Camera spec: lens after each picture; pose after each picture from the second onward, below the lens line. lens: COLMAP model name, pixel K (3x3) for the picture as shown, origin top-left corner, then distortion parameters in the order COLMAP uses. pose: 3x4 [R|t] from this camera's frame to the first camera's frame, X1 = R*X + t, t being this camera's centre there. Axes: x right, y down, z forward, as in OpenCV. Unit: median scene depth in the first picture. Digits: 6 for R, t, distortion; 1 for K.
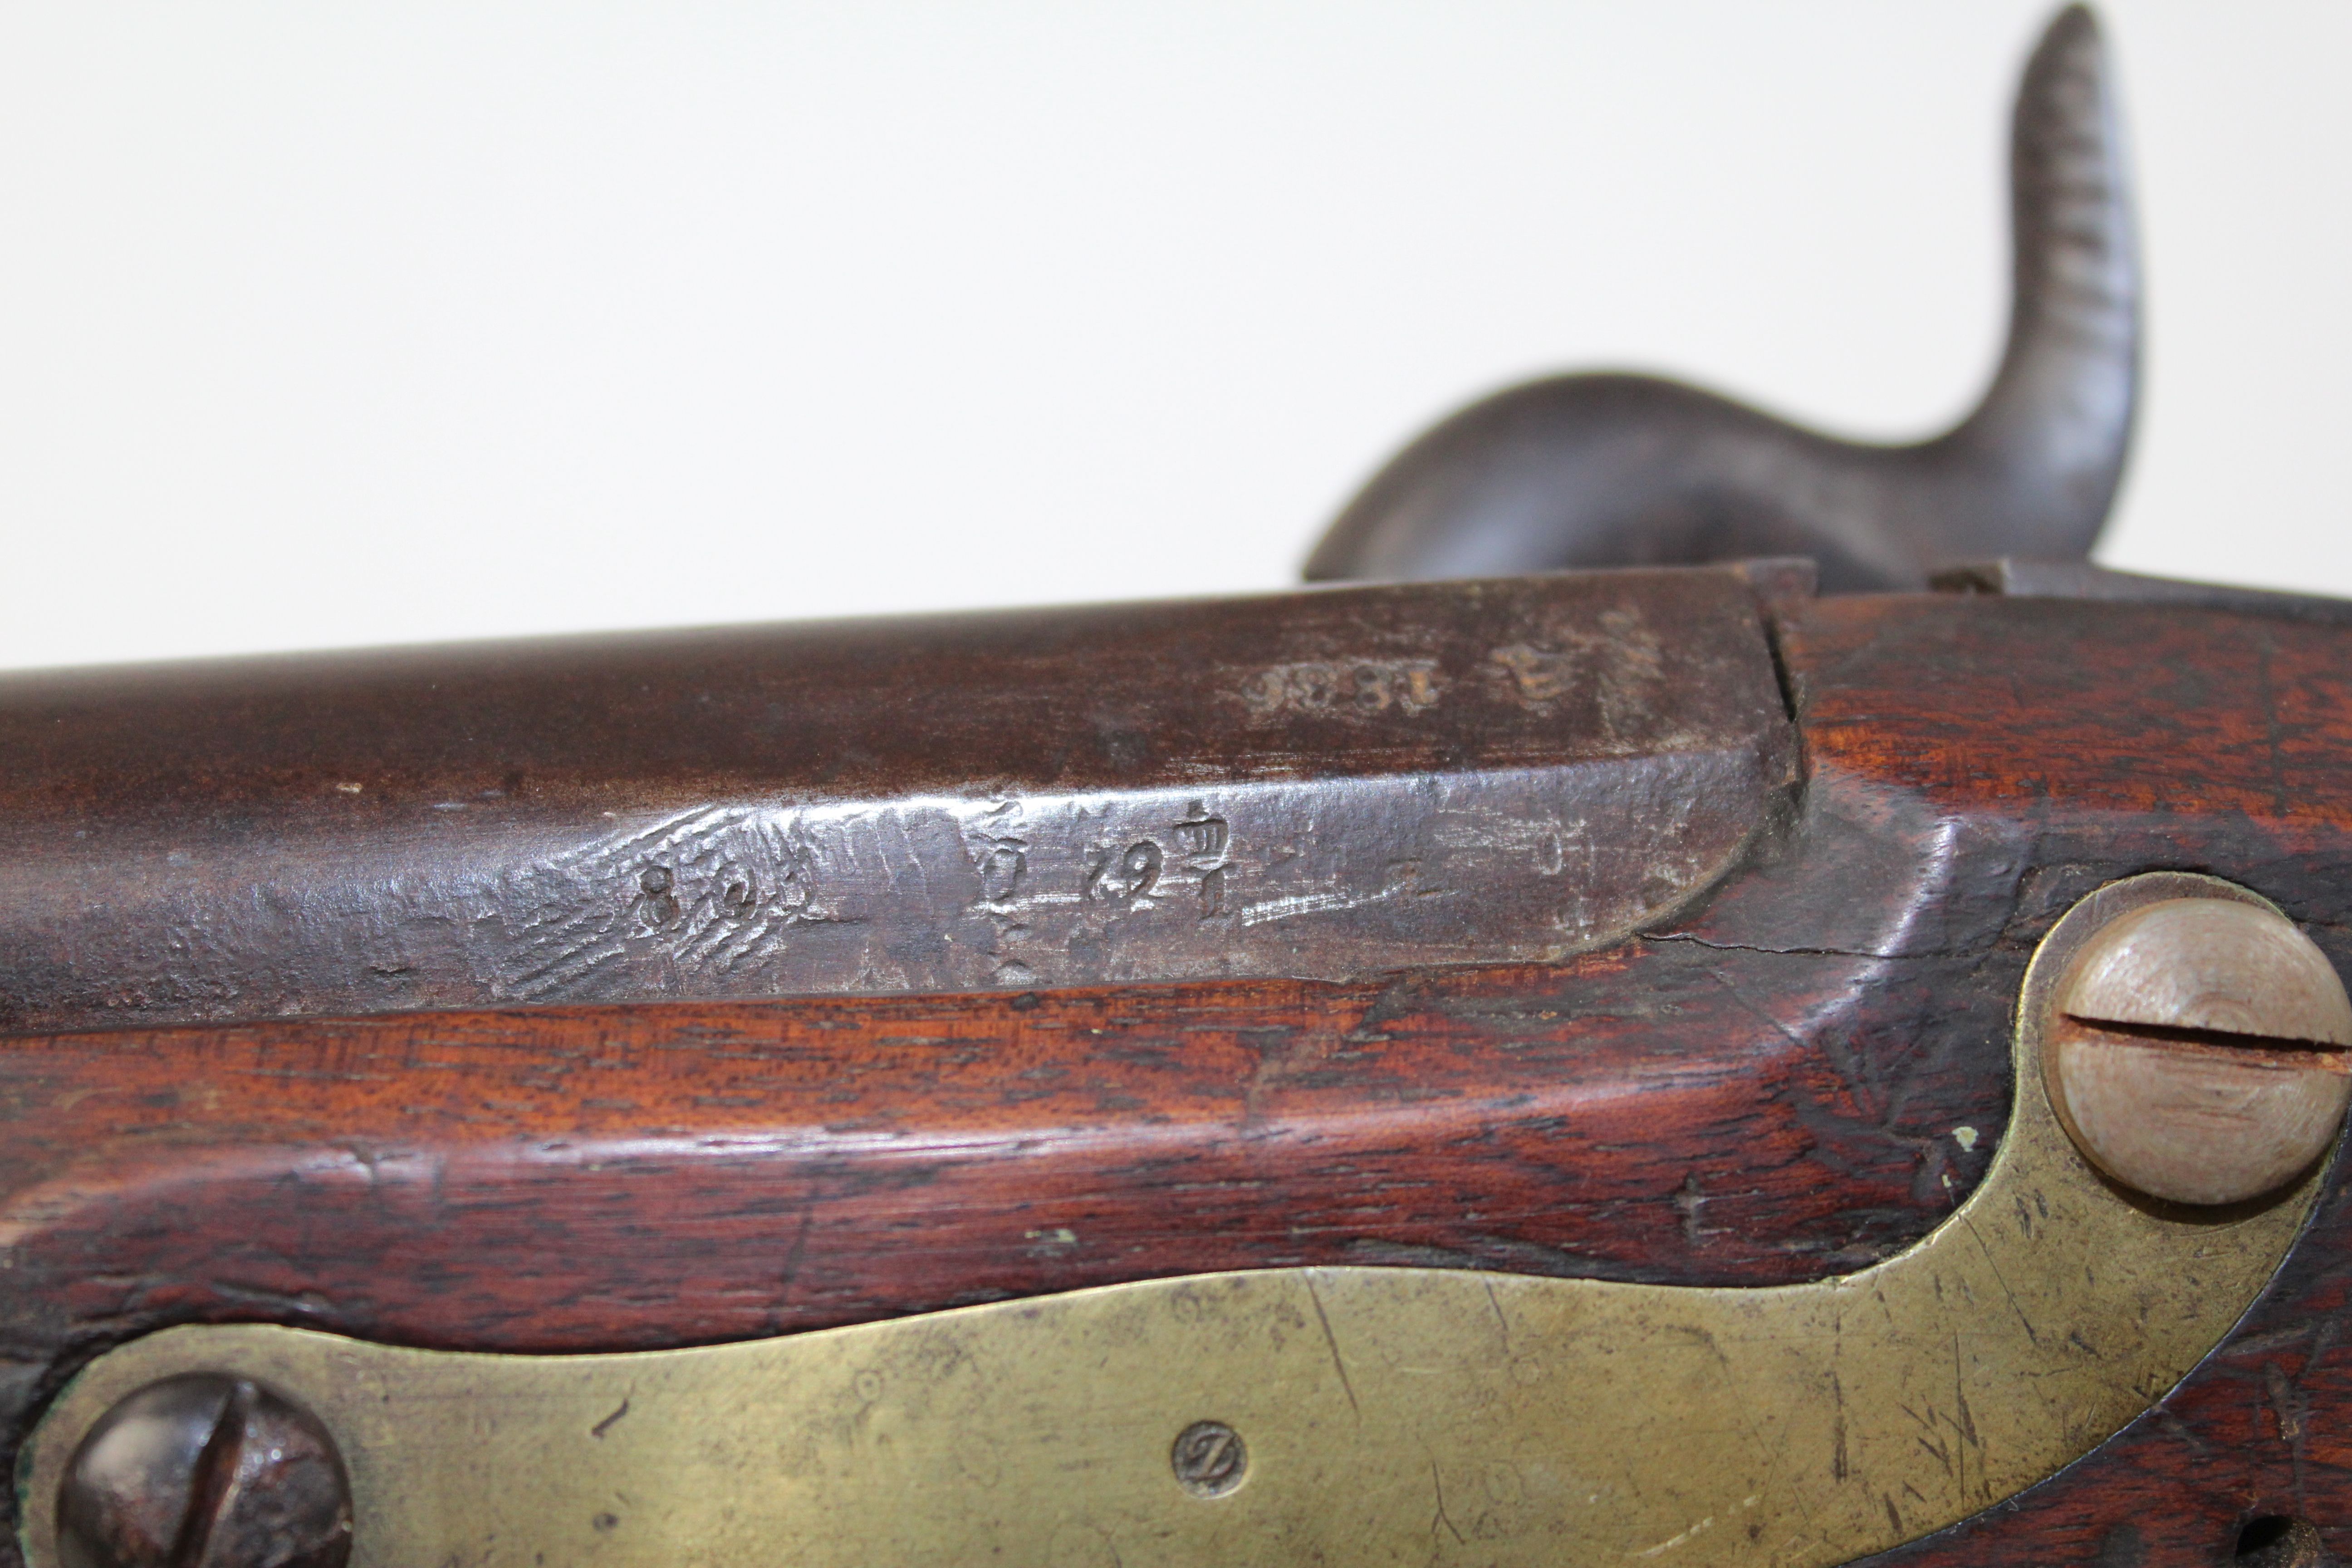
lens RADIAL K [[3962.0, 0, 1165.9], [0, 3962.0, 798.7], [0, 0, 1]] dist [-0.005922, 0.000000]
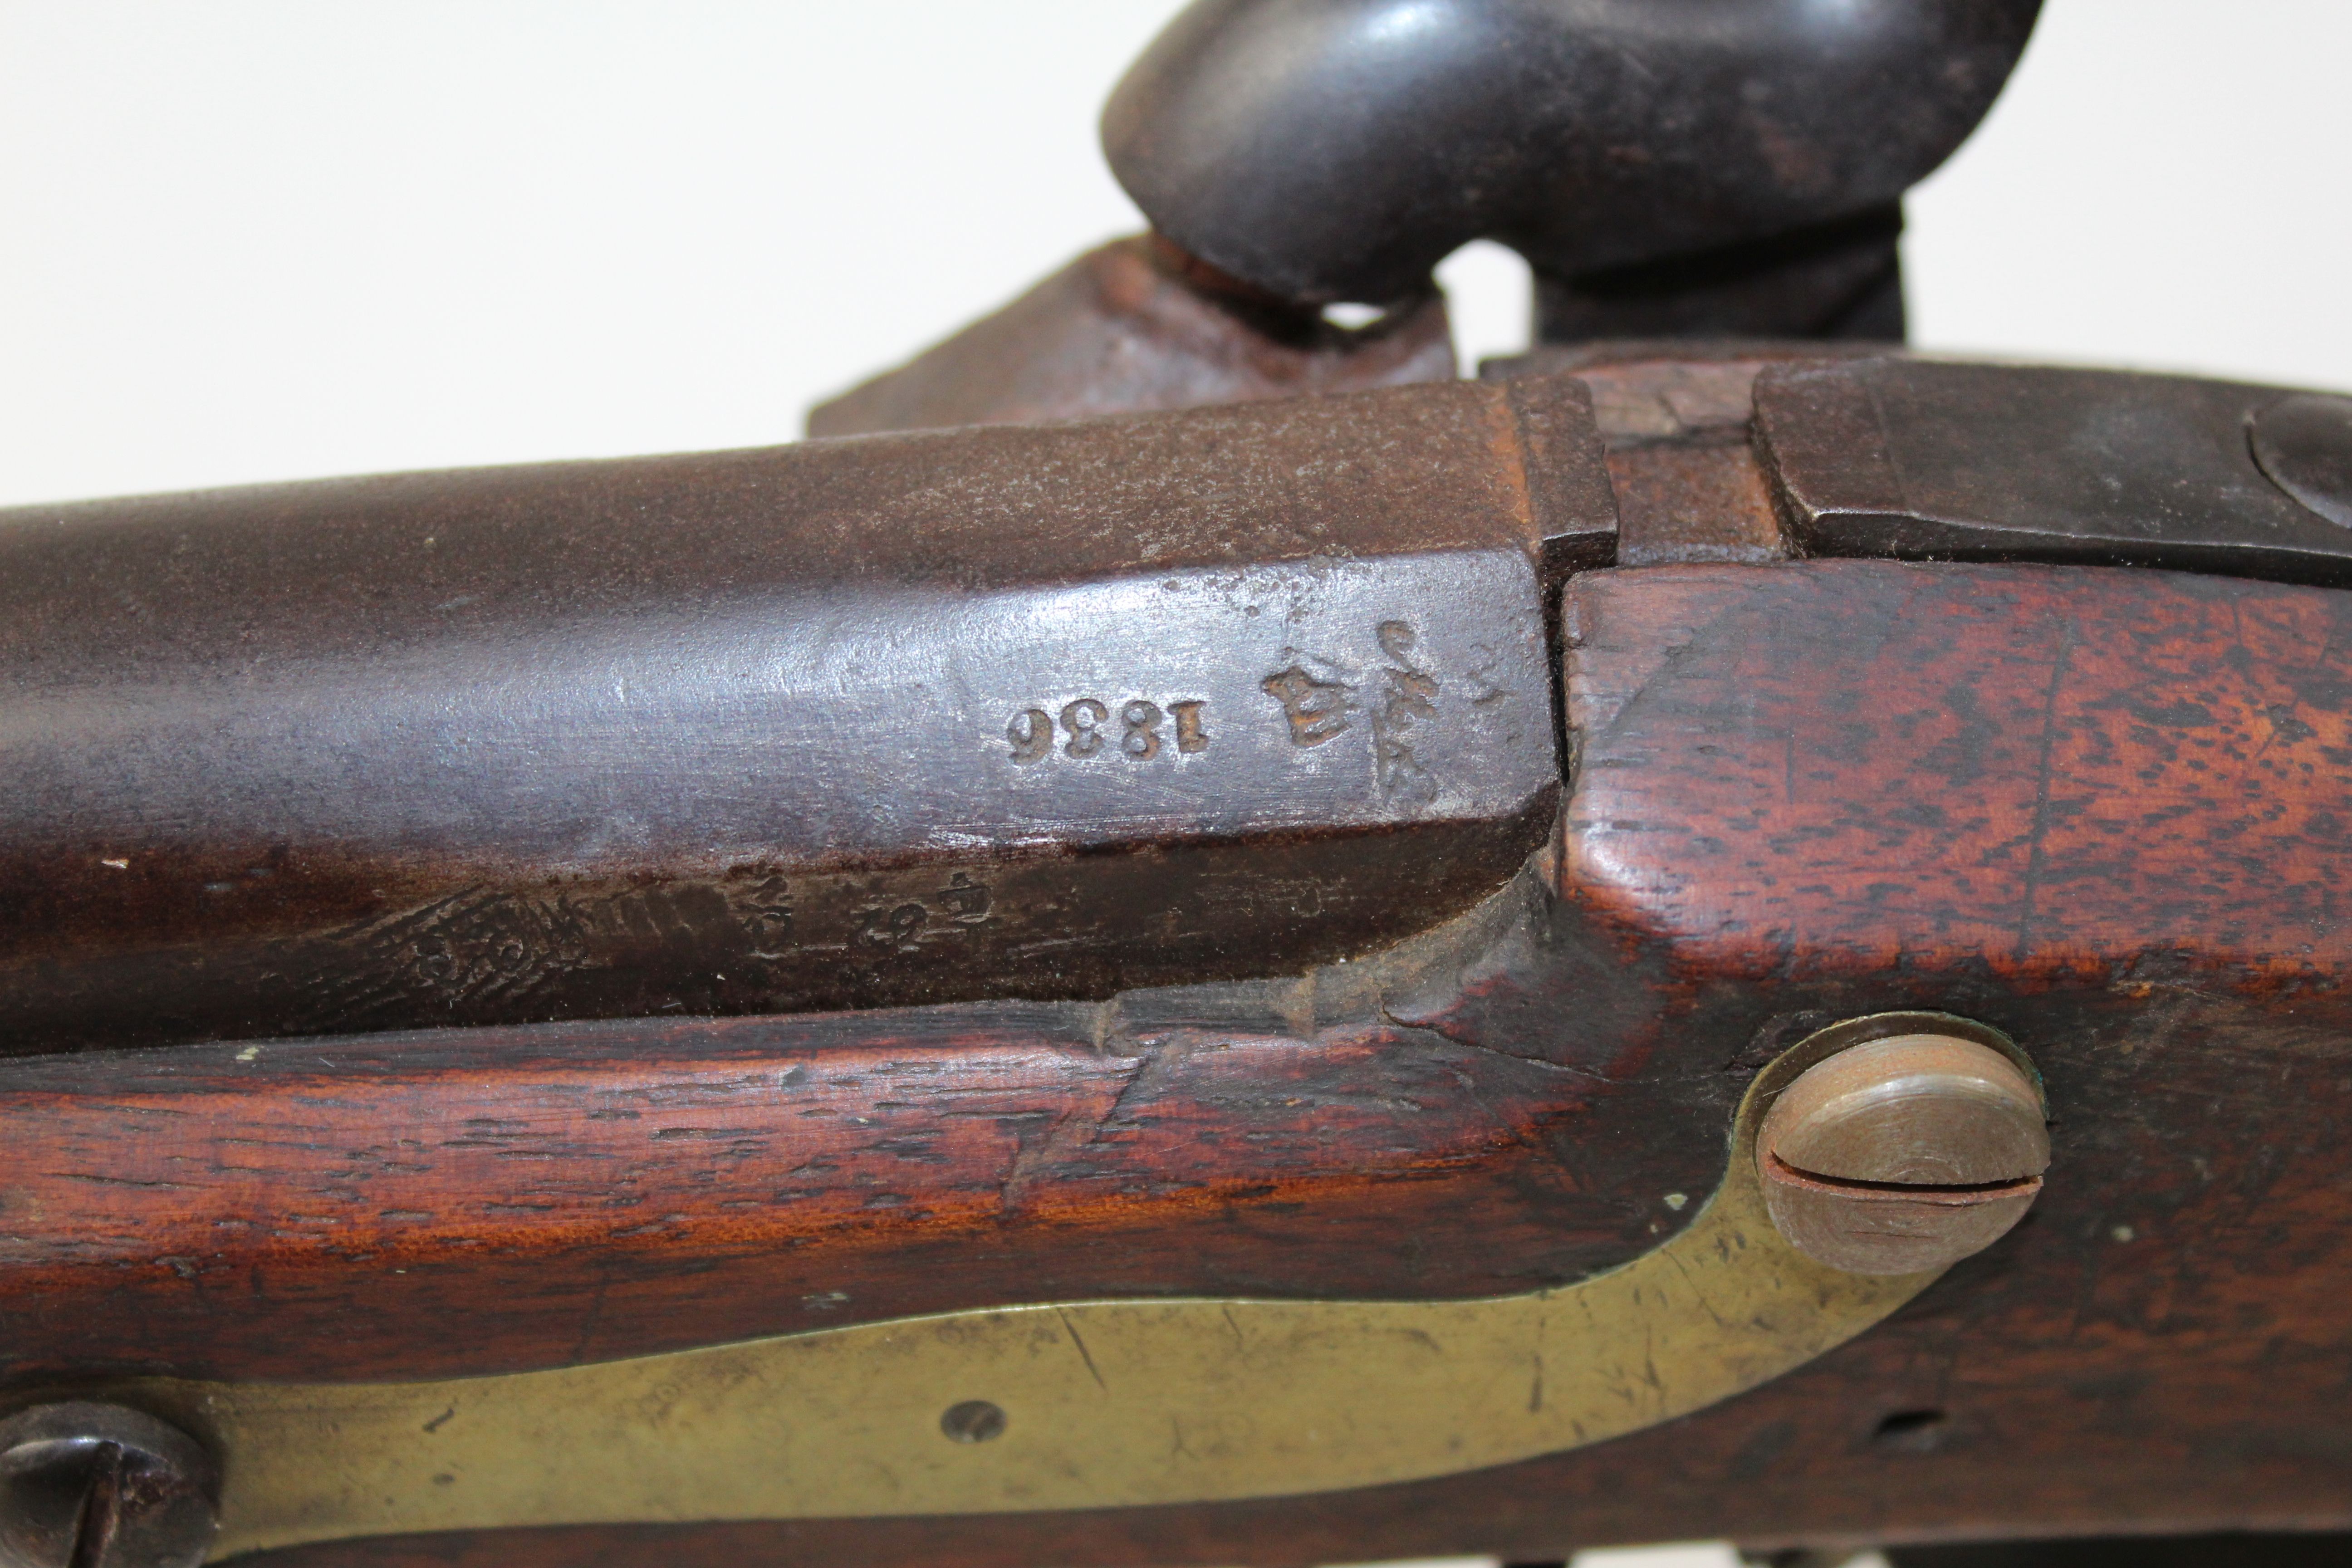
lens RADIAL K [[3962.0, 0, 1187.7], [0, 3962.0, 784.6], [0, 0, 1]] dist [-0.005922, 0.000000]
pose [[0.999842, 0.011824, 0.013265, 0.053736], [-0.017630, 0.753437, 0.657283, -0.701967], [-0.002223, -0.657413, 0.753527, 0.263505]]
